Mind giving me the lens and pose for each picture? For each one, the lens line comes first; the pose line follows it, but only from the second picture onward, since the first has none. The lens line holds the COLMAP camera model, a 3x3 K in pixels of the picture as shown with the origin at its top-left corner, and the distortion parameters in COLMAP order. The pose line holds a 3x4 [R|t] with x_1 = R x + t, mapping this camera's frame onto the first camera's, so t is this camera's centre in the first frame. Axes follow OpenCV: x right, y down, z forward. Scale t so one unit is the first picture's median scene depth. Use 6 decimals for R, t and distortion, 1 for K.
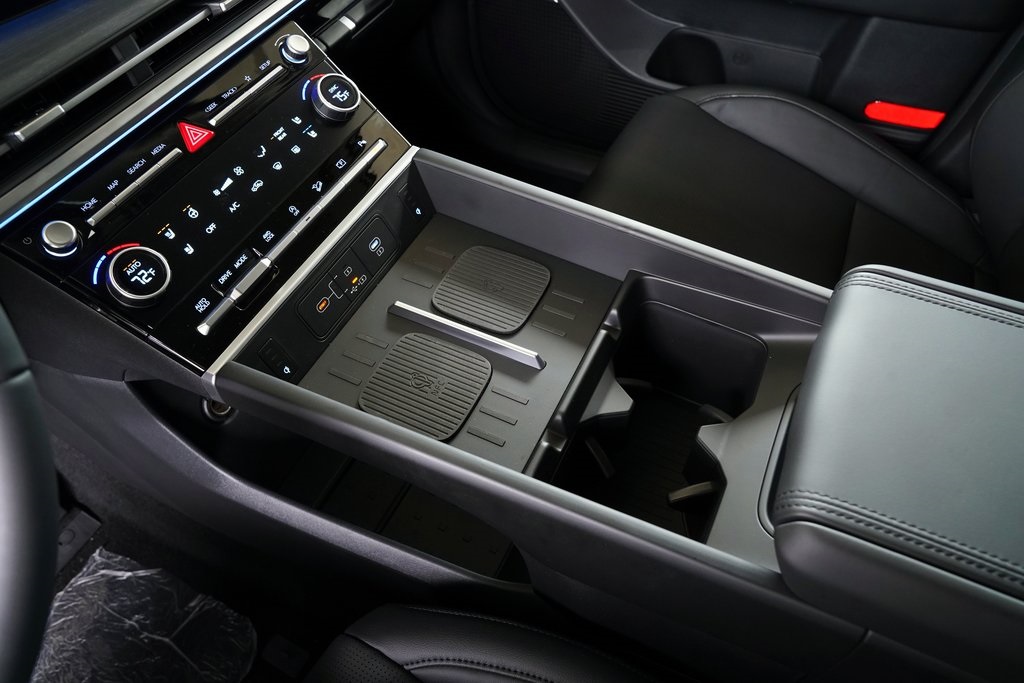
lens RADIAL K [[707.5, 0, 517.3], [0, 707.5, 344.0], [0, 0, 1]] dist [-0.116385, 0.064100]
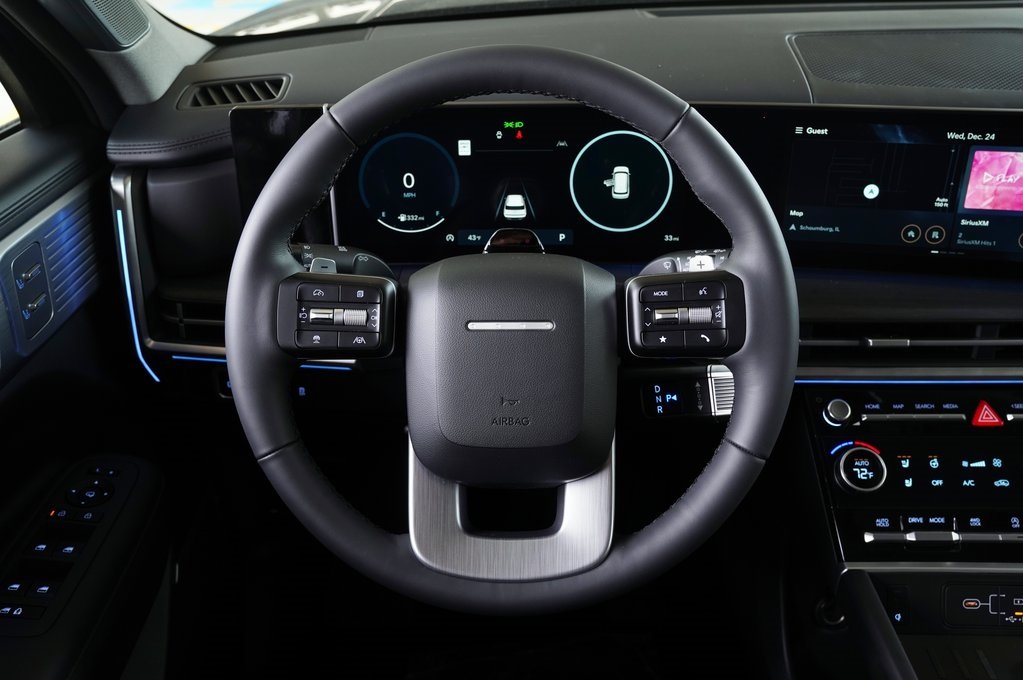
lens RADIAL K [[921.8, 0, 506.8], [0, 921.8, 335.1], [0, 0, 1]] dist [-0.054843, 0.115360]
pose [[0.414554, 0.484359, -0.770417, 0.300664], [-0.707844, 0.703685, 0.061521, 0.069758], [0.571929, 0.519831, 0.634565, -0.480543]]
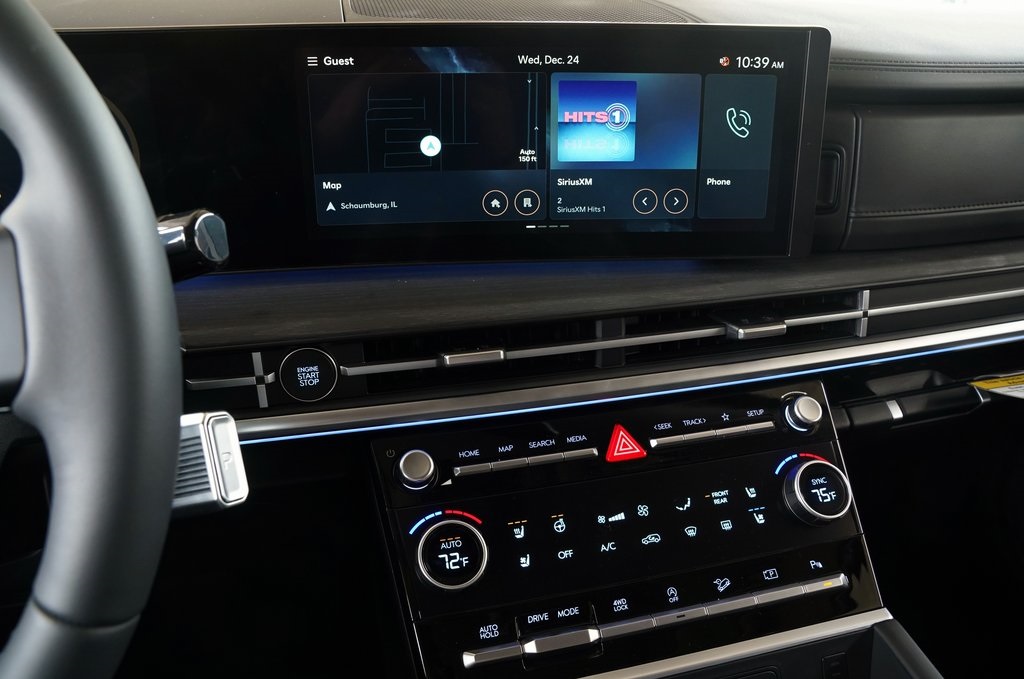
lens RADIAL K [[707.5, 0, 504.1], [0, 707.5, 337.0], [0, 0, 1]] dist [-0.116385, 0.064100]
pose [[0.630933, 0.370725, -0.681532, -0.037224], [-0.619091, 0.770017, -0.154270, -0.183552], [0.467600, 0.519265, 0.715342, 0.263335]]
